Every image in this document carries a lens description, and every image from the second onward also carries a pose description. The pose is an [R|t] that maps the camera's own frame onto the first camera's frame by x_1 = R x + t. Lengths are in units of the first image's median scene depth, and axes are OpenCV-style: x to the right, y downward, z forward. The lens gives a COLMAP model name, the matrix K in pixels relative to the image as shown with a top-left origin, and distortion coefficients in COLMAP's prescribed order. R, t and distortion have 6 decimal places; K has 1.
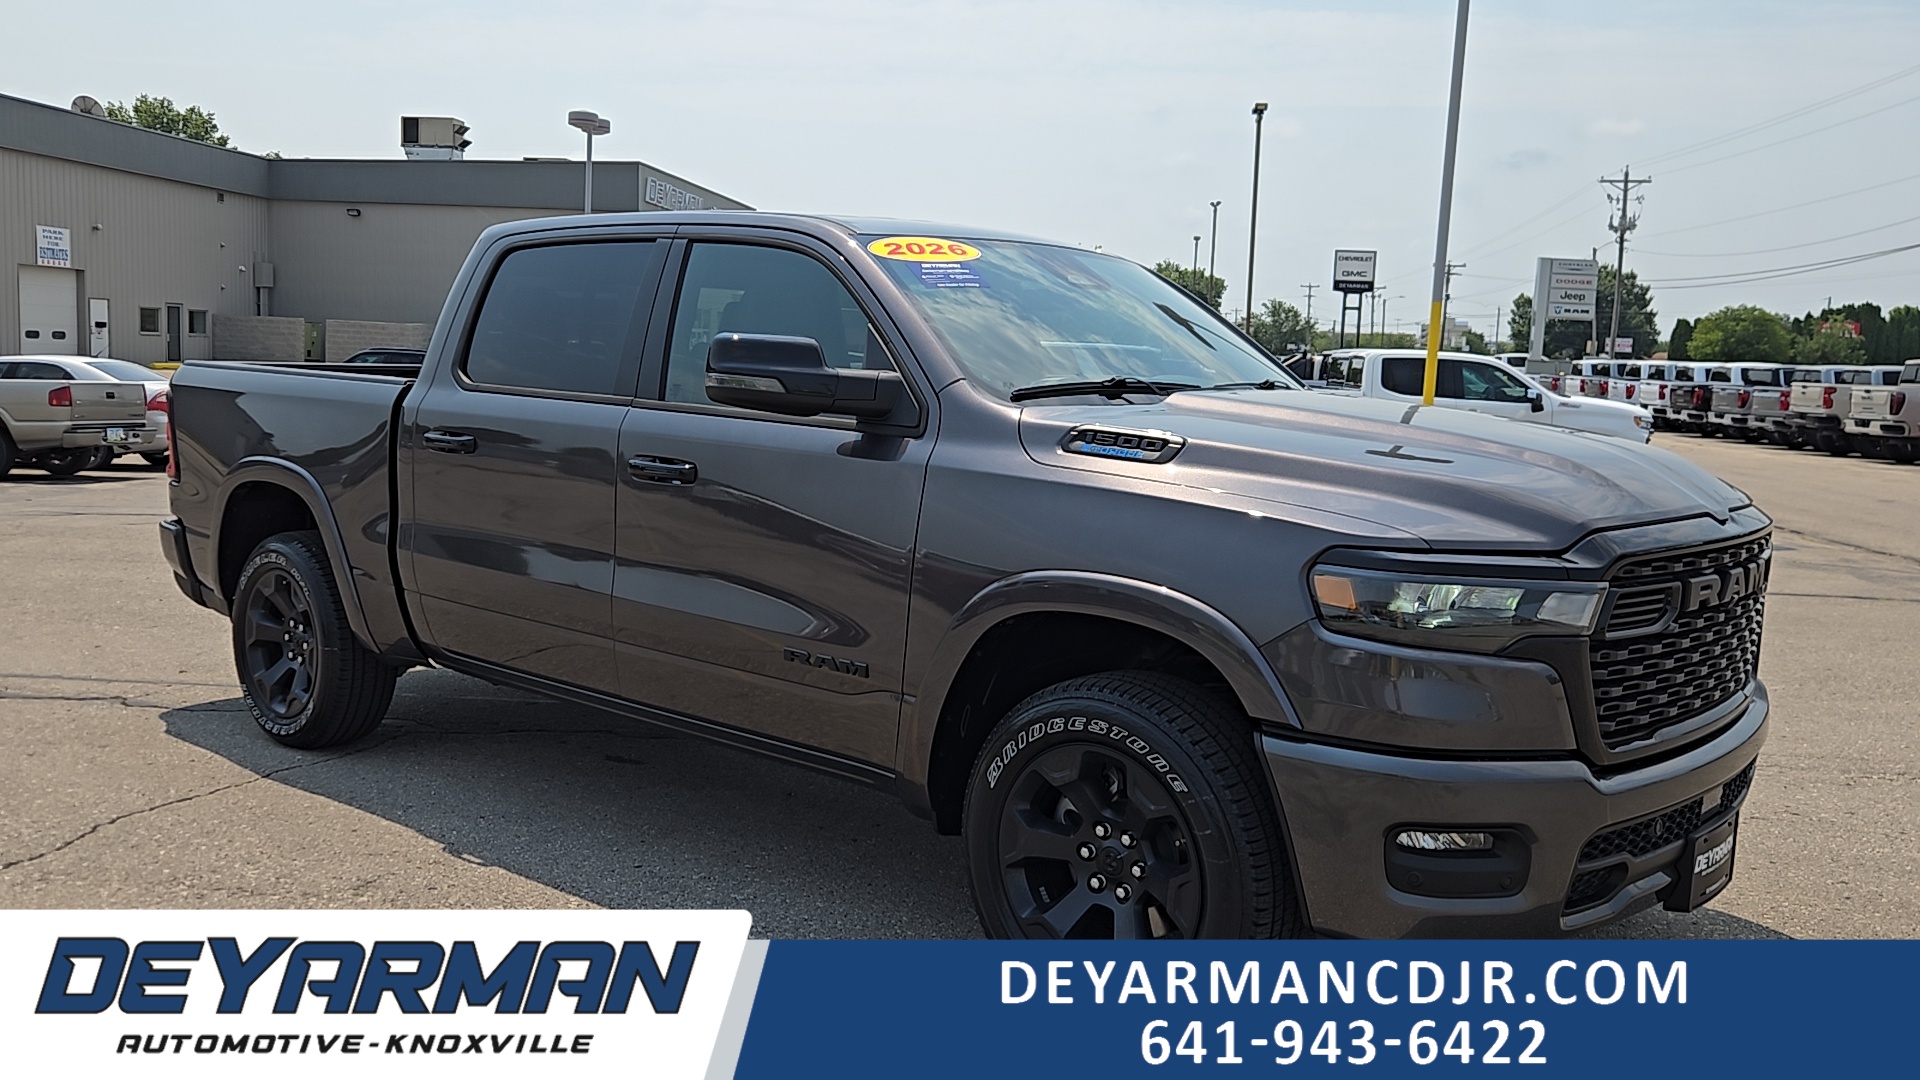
lens RADIAL K [[1614.4, 0, 953.2], [0, 1614.4, 531.3], [0, 0, 1]] dist [0.016398, -0.020054]
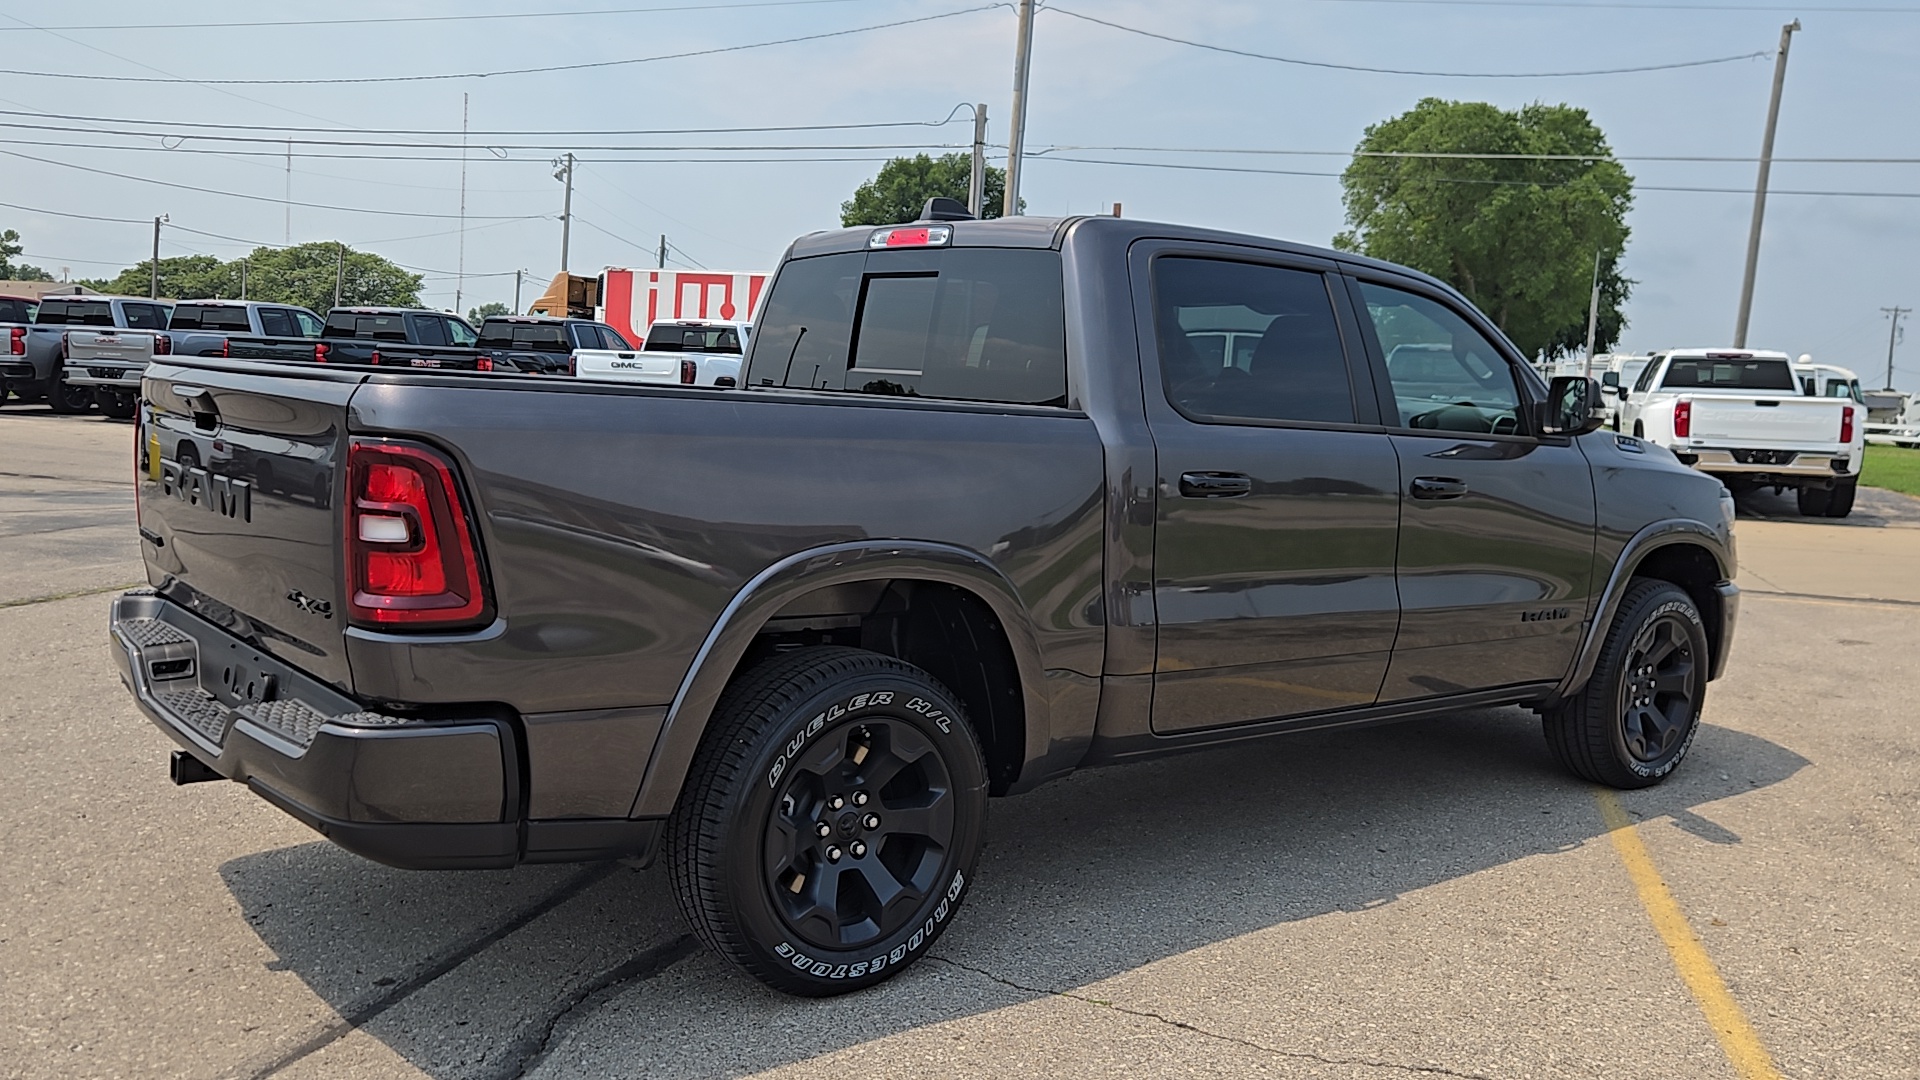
lens RADIAL K [[1614.4, 0, 953.2], [0, 1614.4, 531.3], [0, 0, 1]] dist [0.016398, -0.020054]
pose [[0.162802, -0.115811, 0.979839, -0.300825], [0.059933, 0.992414, 0.107339, -0.033516], [-0.984837, 0.041250, 0.168507, 0.253851]]
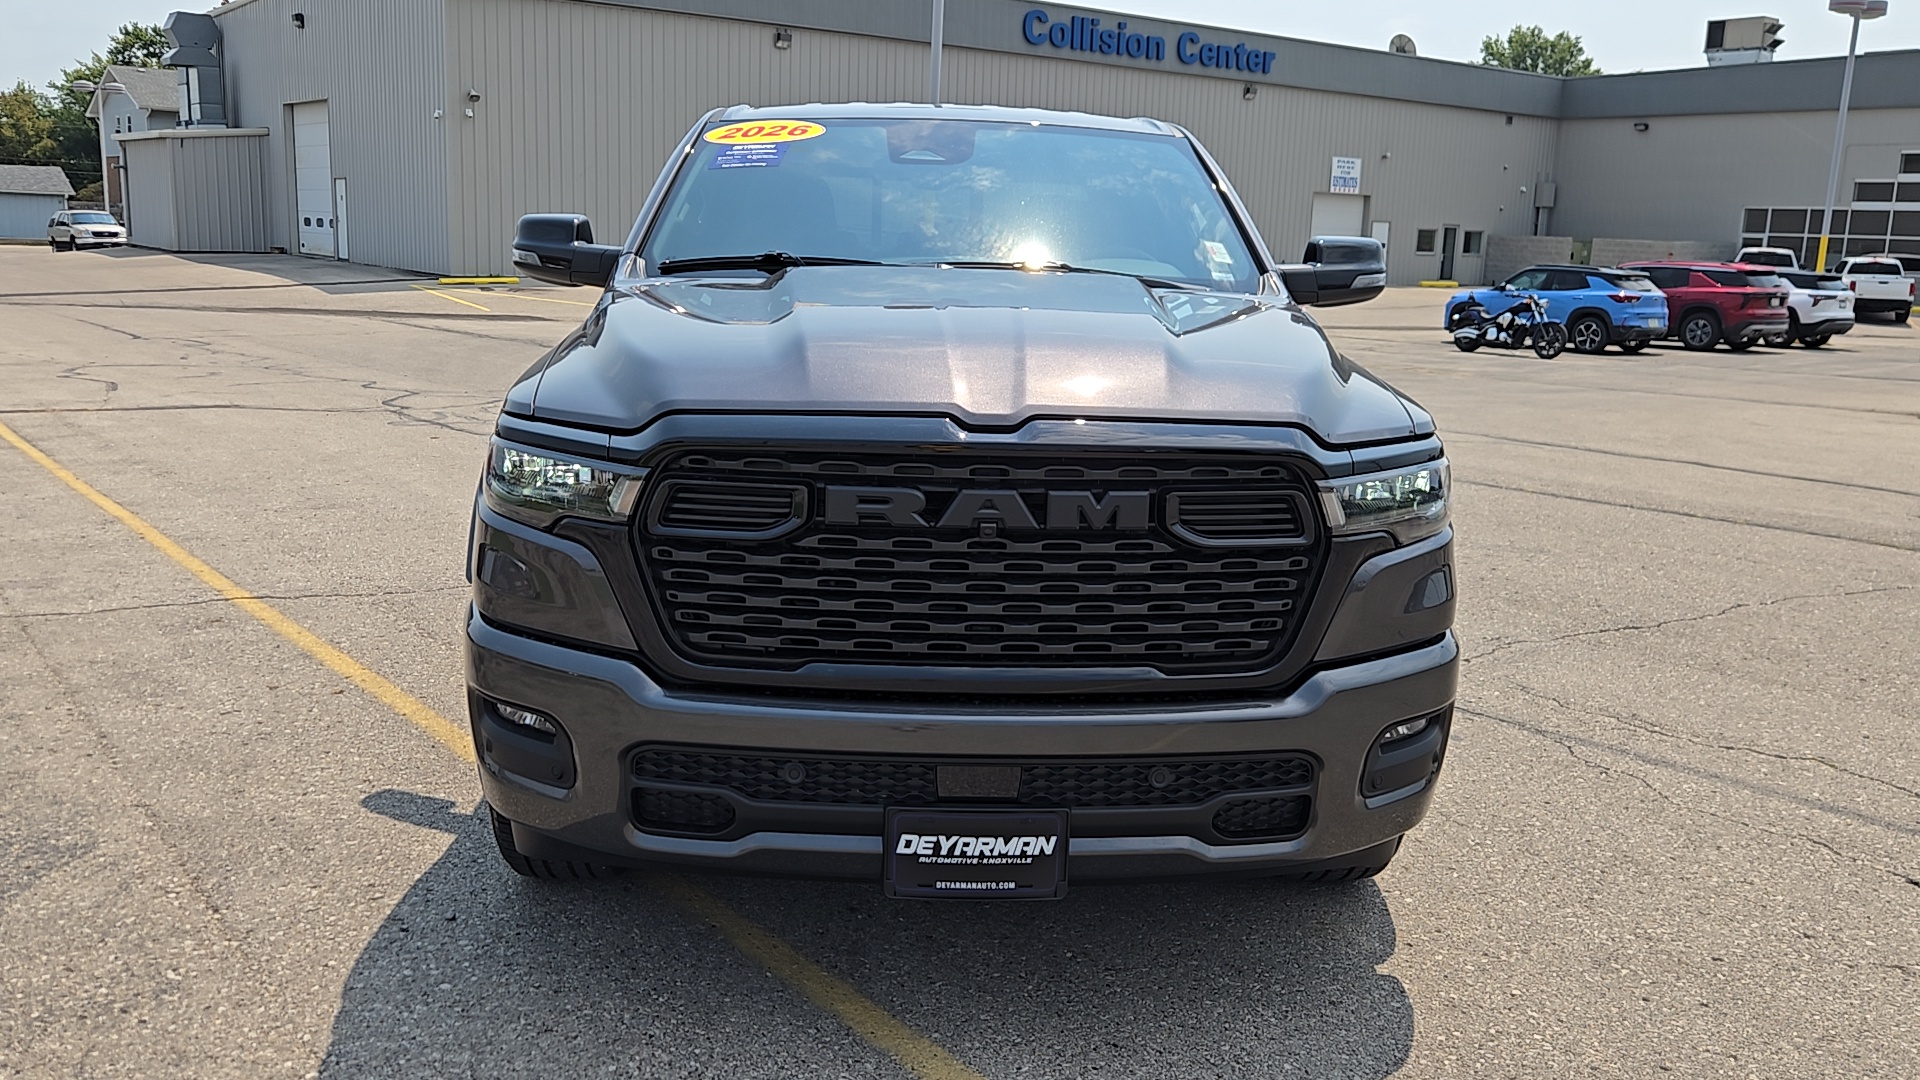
lens RADIAL K [[1614.4, 0, 953.2], [0, 1614.4, 531.3], [0, 0, 1]] dist [0.016398, -0.020054]
pose [[0.685815, 0.118234, -0.718107, 0.183072], [-0.084890, 0.992976, 0.082417, -0.003256], [0.722808, 0.004438, 0.691035, 0.080839]]
